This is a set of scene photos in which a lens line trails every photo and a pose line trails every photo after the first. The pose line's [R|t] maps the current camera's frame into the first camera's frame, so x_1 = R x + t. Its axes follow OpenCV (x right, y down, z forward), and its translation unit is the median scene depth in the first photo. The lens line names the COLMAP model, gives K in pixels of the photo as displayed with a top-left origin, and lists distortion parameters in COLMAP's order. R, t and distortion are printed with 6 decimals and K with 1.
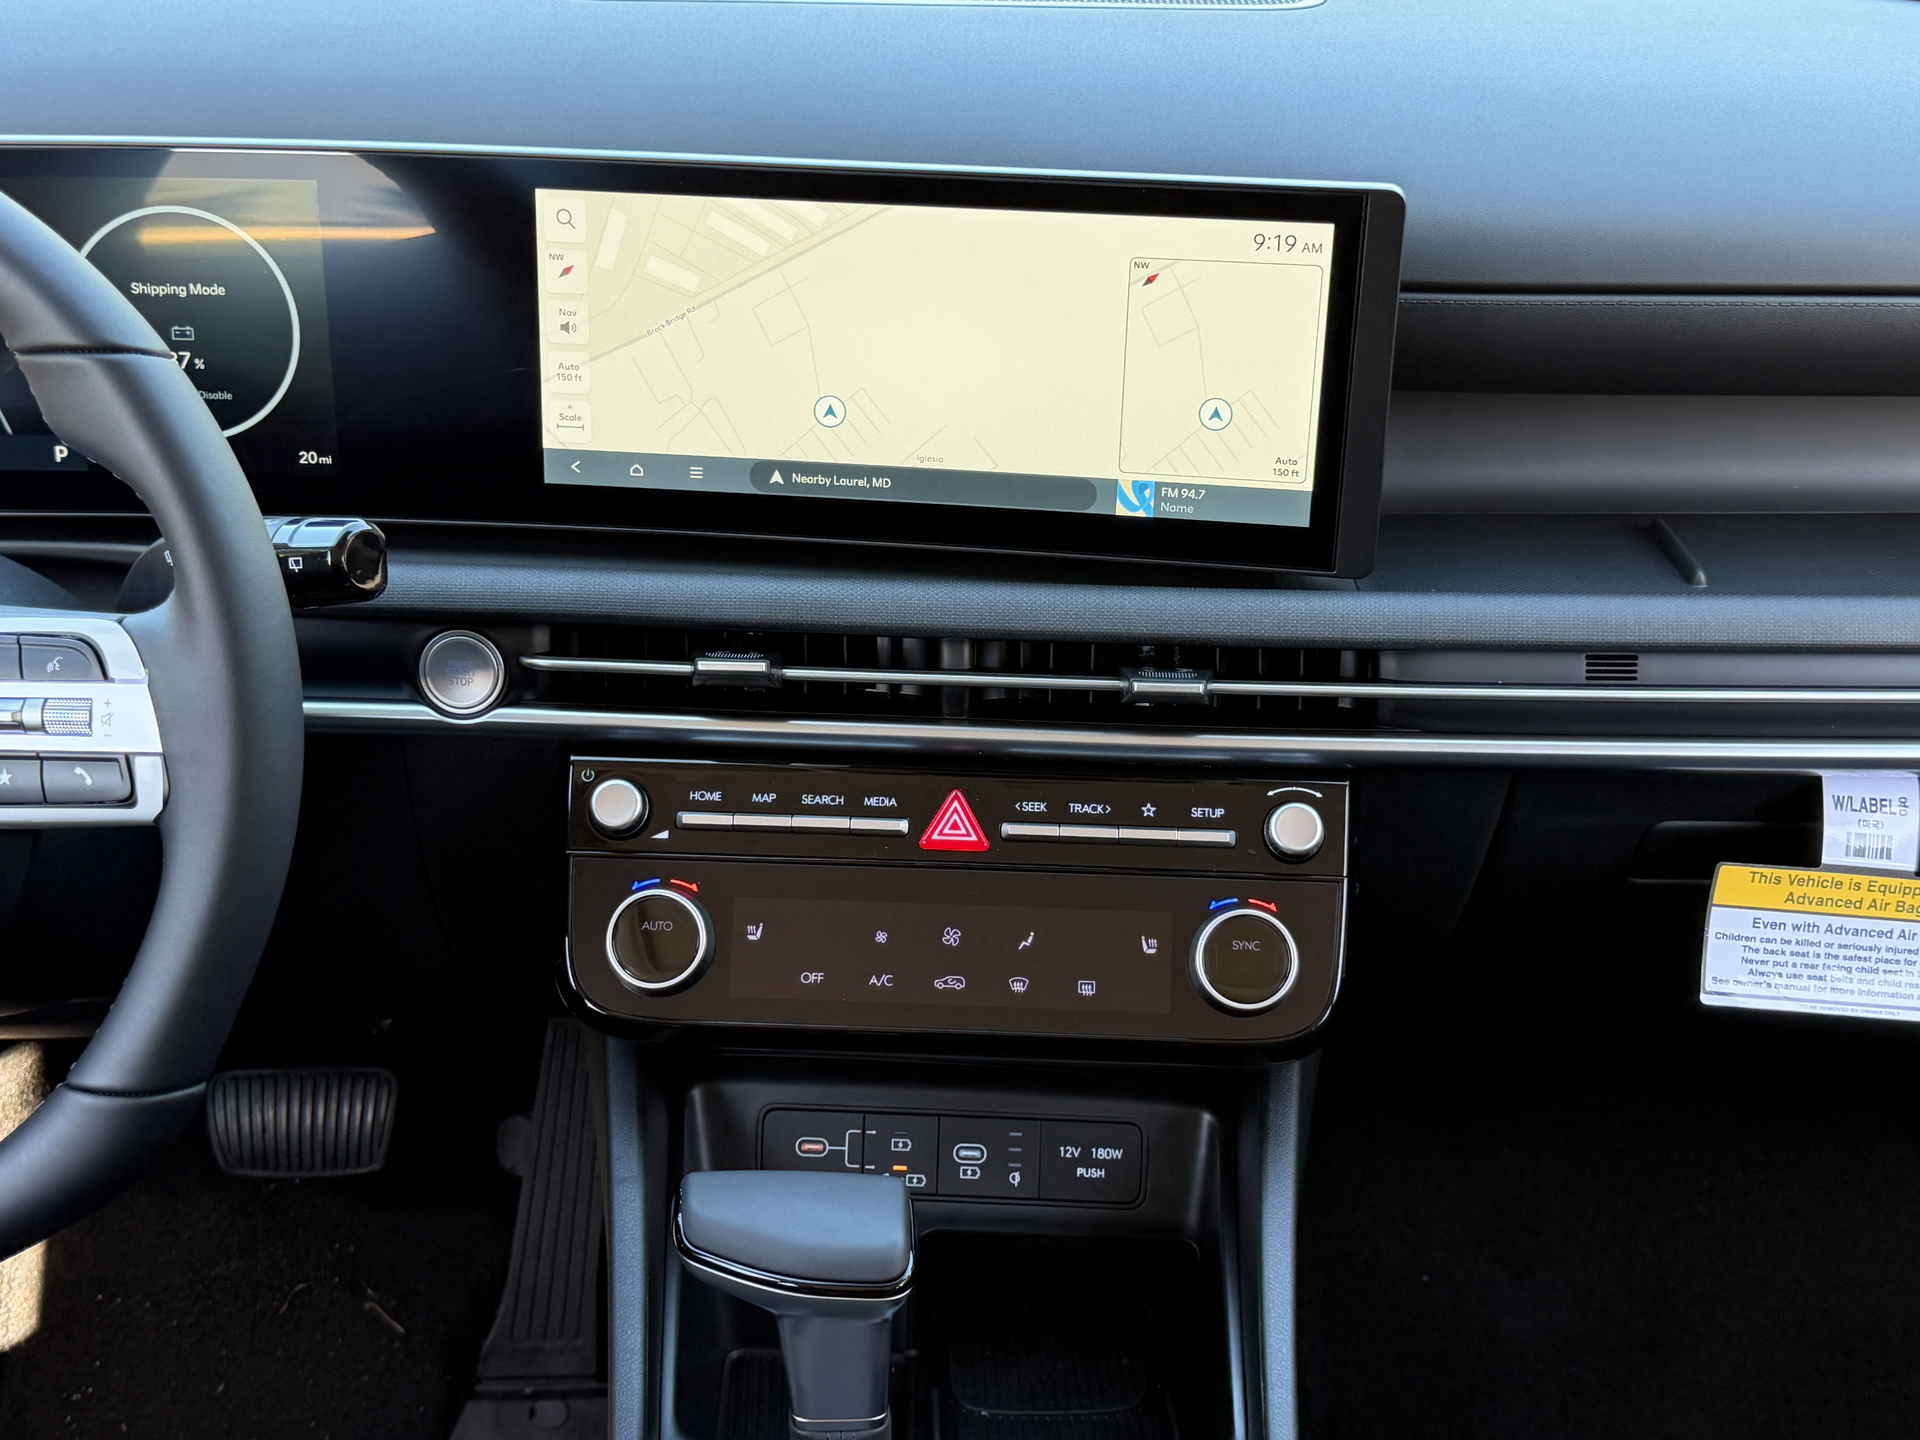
lens RADIAL K [[2457.5, 0, 953.5], [0, 2457.5, 752.4], [0, 0, 1]] dist [0.189402, -0.477356]
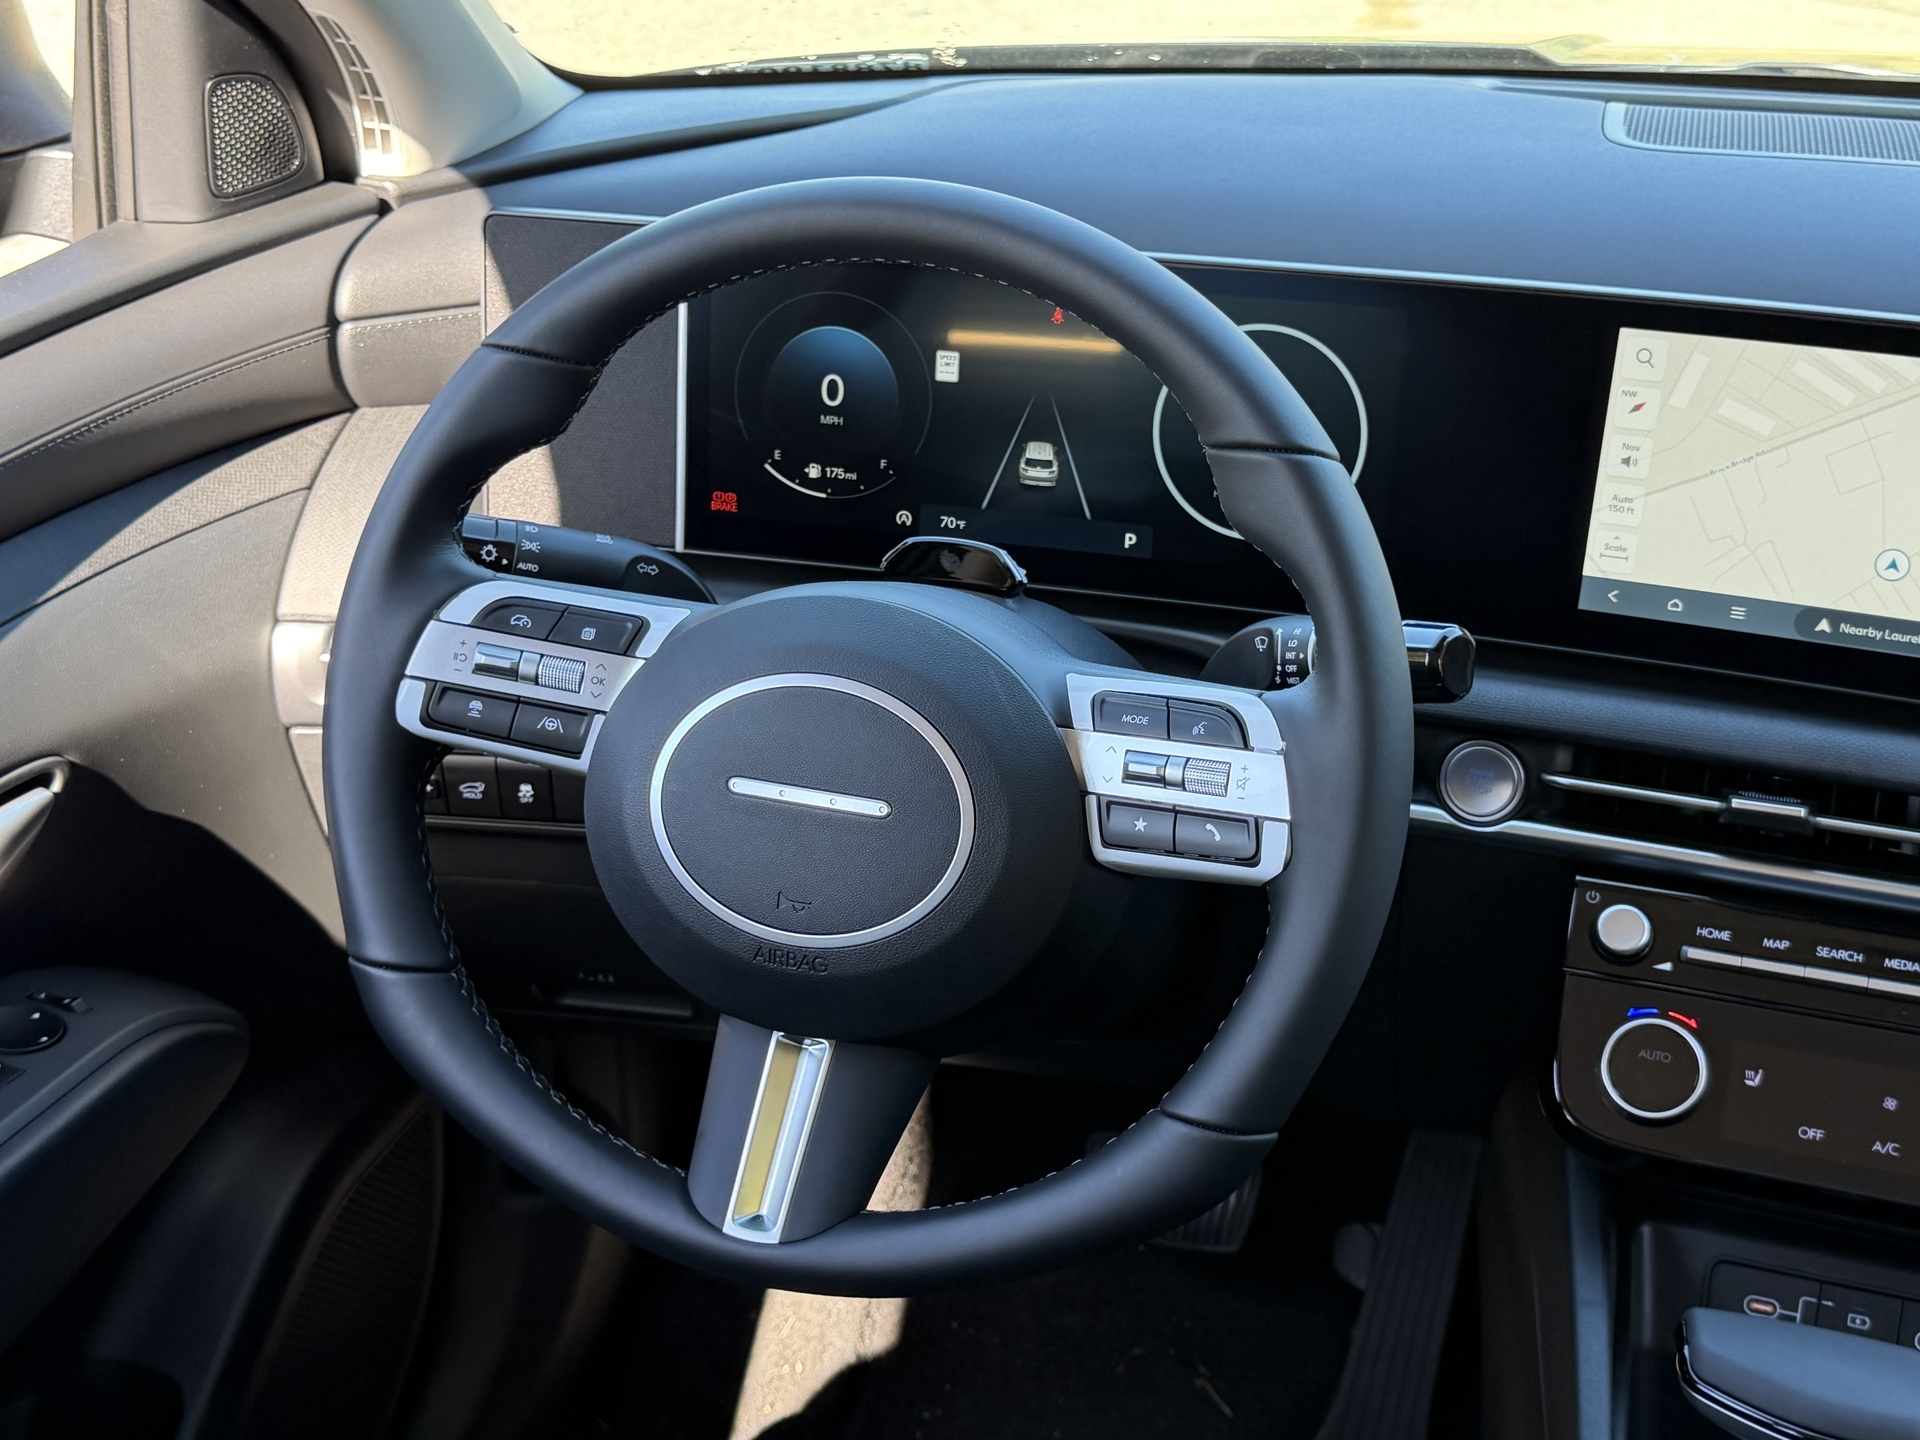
lens RADIAL K [[2468.1, 0, 962.9], [0, 2468.1, 740.1], [0, 0, 1]] dist [0.181819, -0.453368]
pose [[0.956804, 0.117457, -0.265950, -0.131453], [-0.132937, 0.990280, -0.040911, 0.021942], [0.258560, 0.074498, 0.963118, -0.059302]]
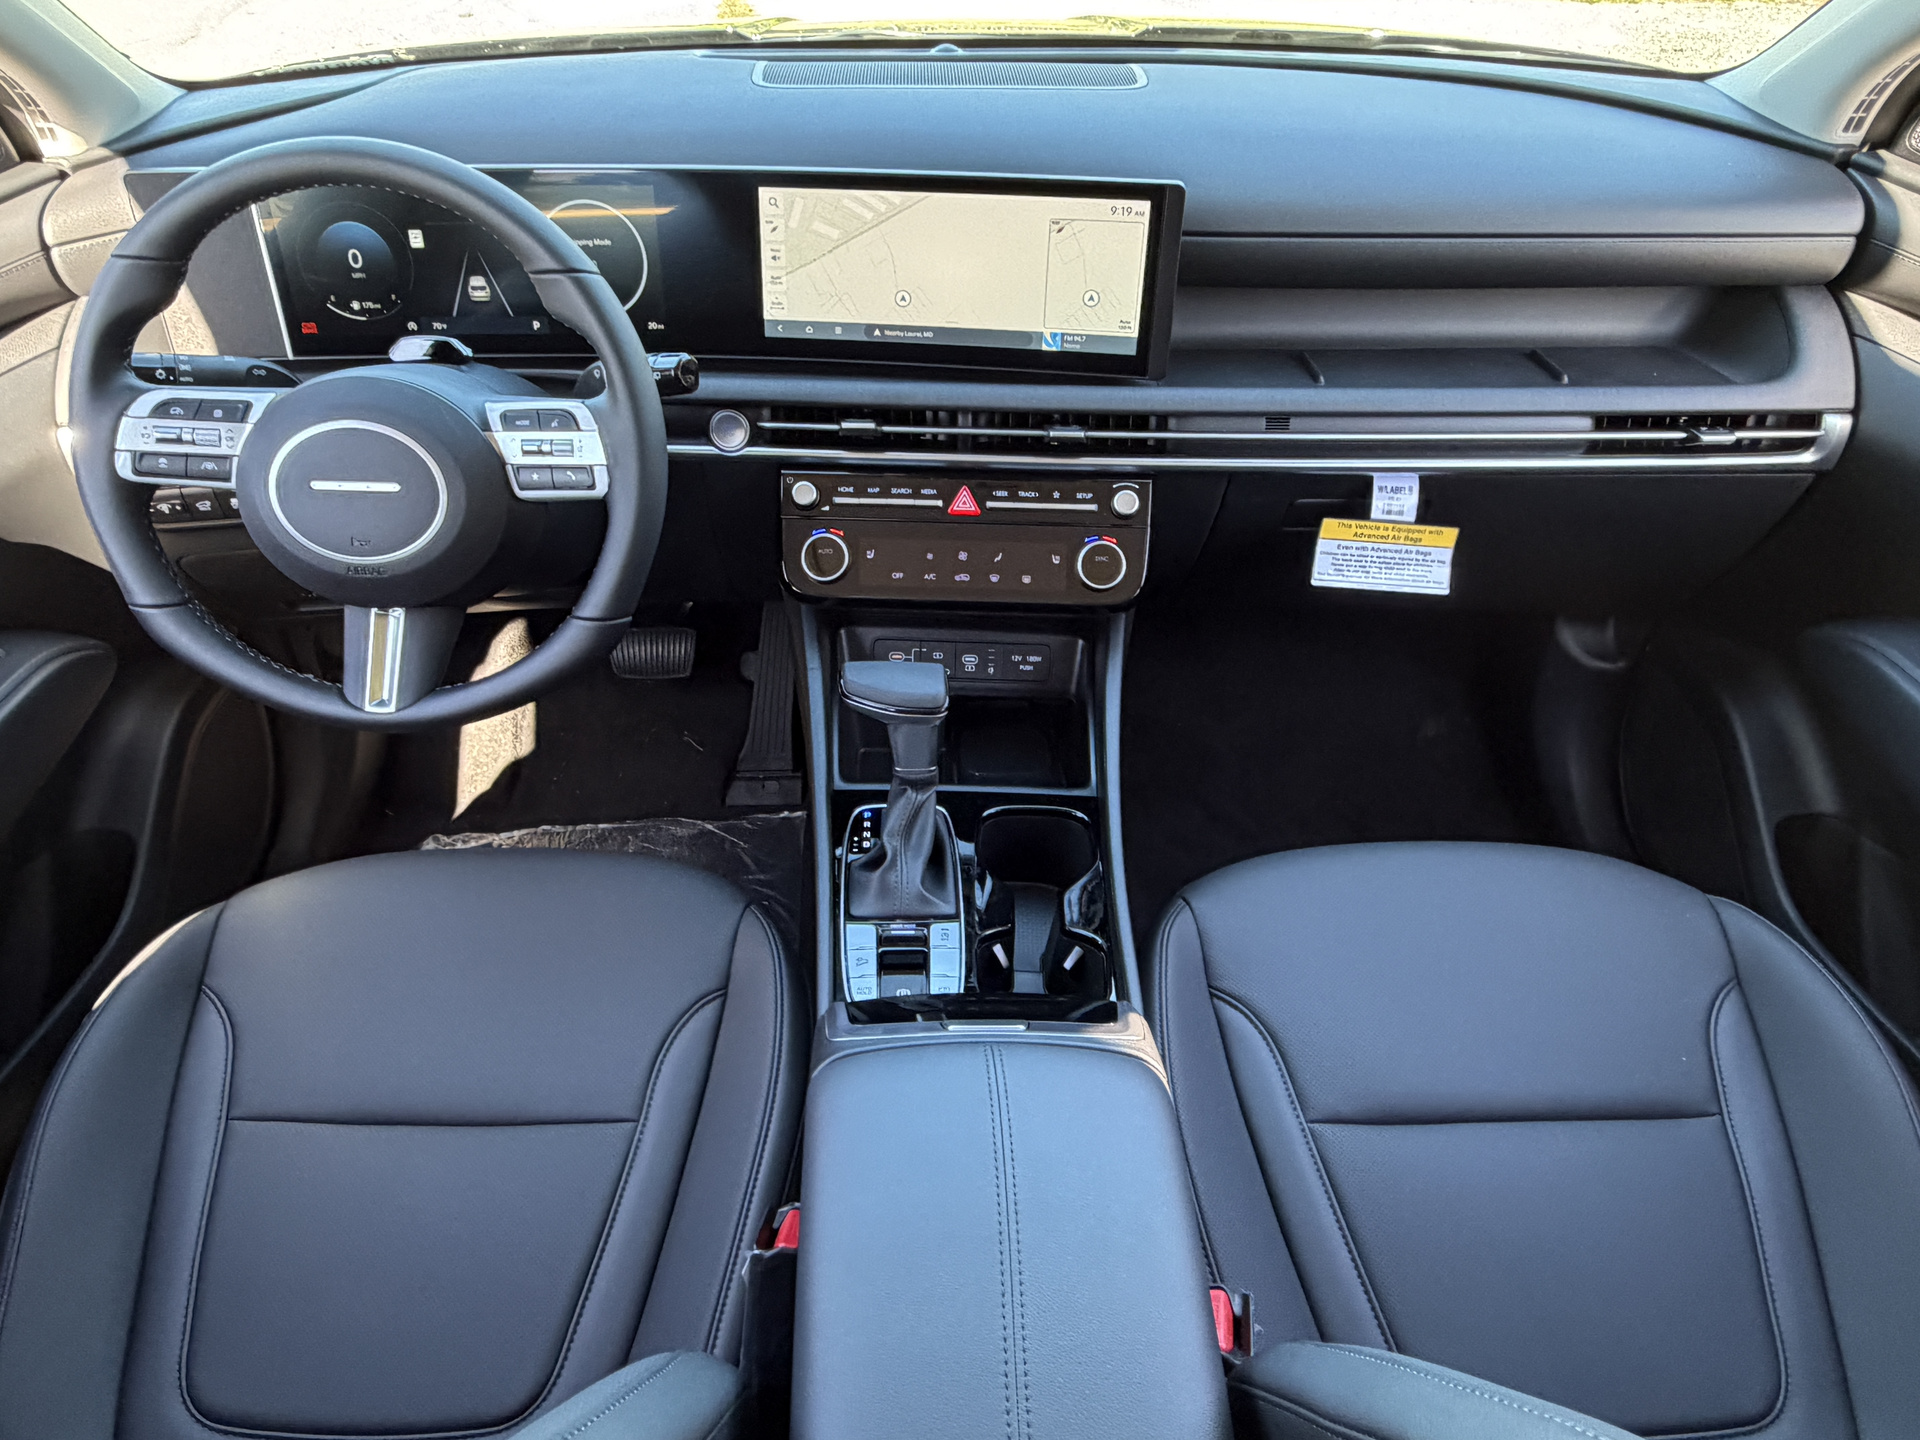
lens RADIAL K [[1253.3, 0, 926.4], [0, 1253.3, 719.5], [0, 0, 1]] dist [-0.000029, -0.000239]
pose [[0.999886, -0.004178, -0.014501, -0.016998], [0.006725, 0.983586, 0.180315, 0.018497], [0.013510, -0.180392, 0.983502, -0.089024]]
